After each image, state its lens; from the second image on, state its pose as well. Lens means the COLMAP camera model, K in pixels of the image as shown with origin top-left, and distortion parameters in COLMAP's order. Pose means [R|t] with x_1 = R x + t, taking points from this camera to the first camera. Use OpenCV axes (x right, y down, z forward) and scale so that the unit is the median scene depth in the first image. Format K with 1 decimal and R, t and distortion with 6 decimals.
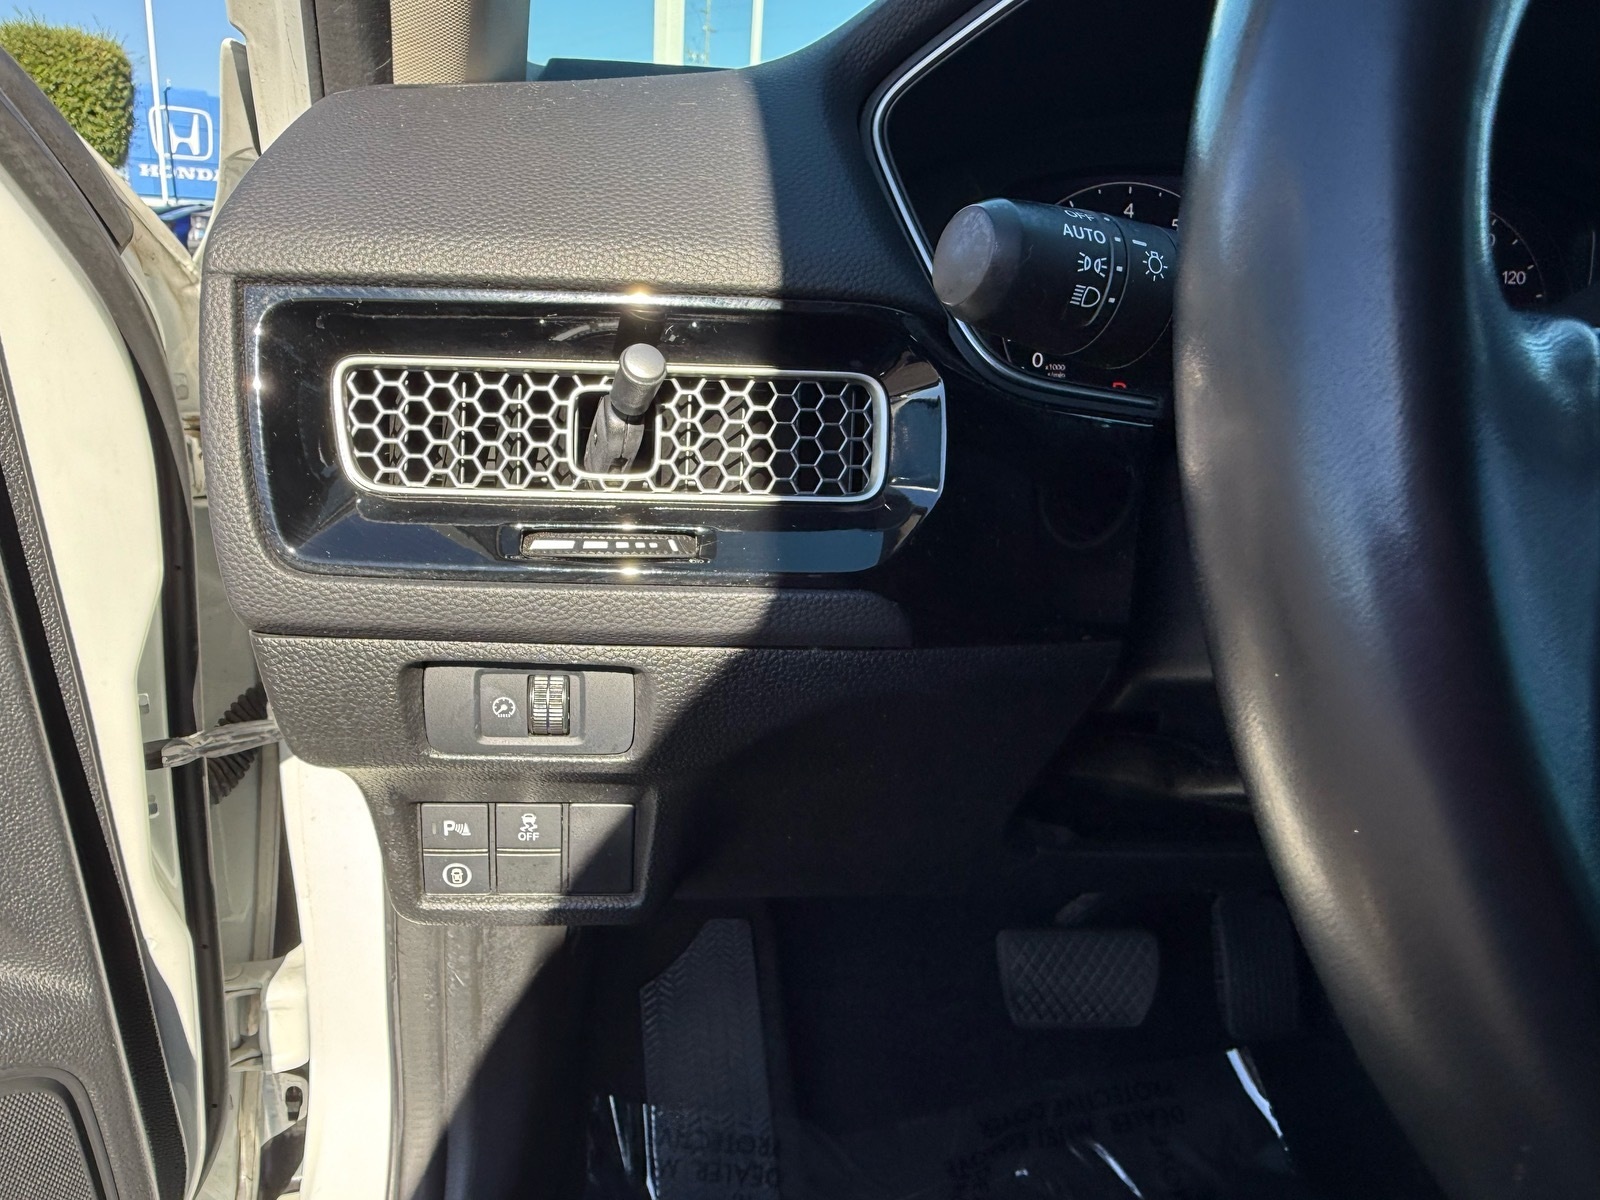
lens RADIAL K [[1067.1, 0, 733.7], [0, 1067.1, 596.5], [0, 0, 1]] dist [-0.006757, -0.001094]
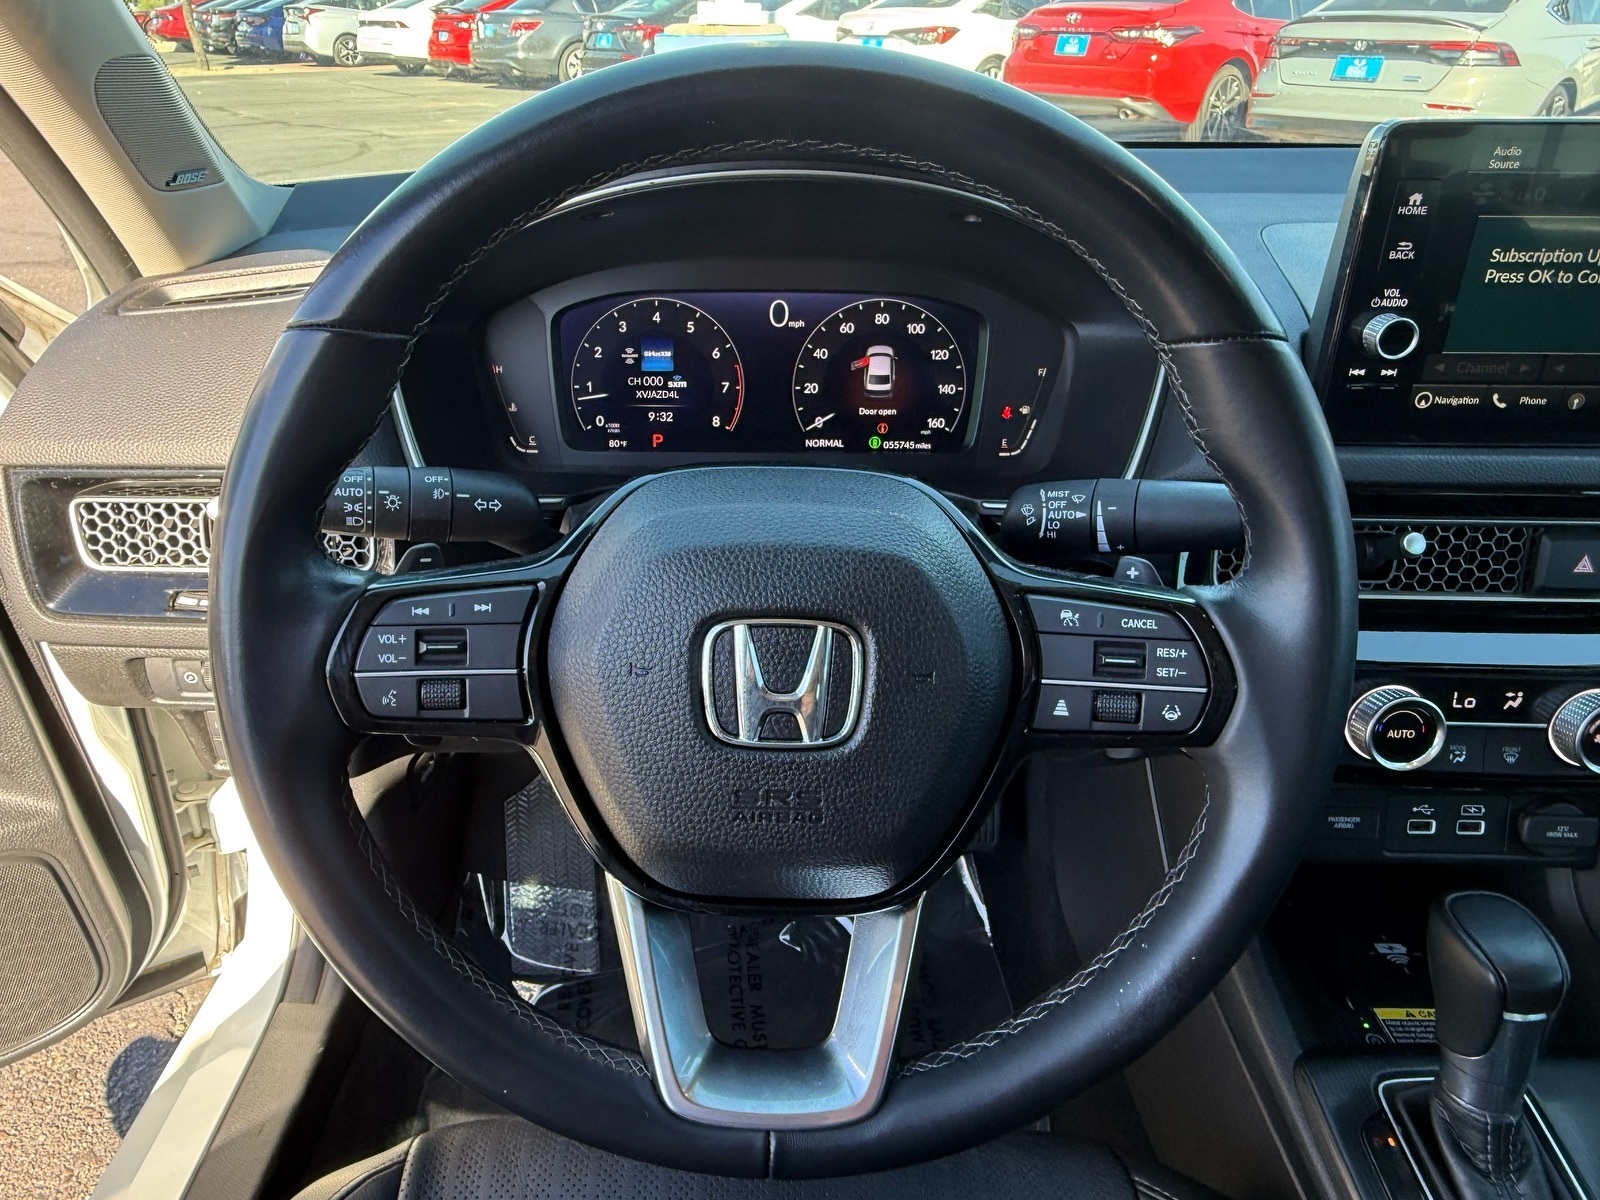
lens RADIAL K [[1051.6, 0, 739.1], [0, 1051.6, 585.3], [0, 0, 1]] dist [0.001182, -0.002322]
pose [[0.996016, 0.007640, -0.088852, 0.912957], [0.007663, 0.985307, 0.170621, -0.365896], [0.088850, -0.170622, 0.981322, -0.685567]]
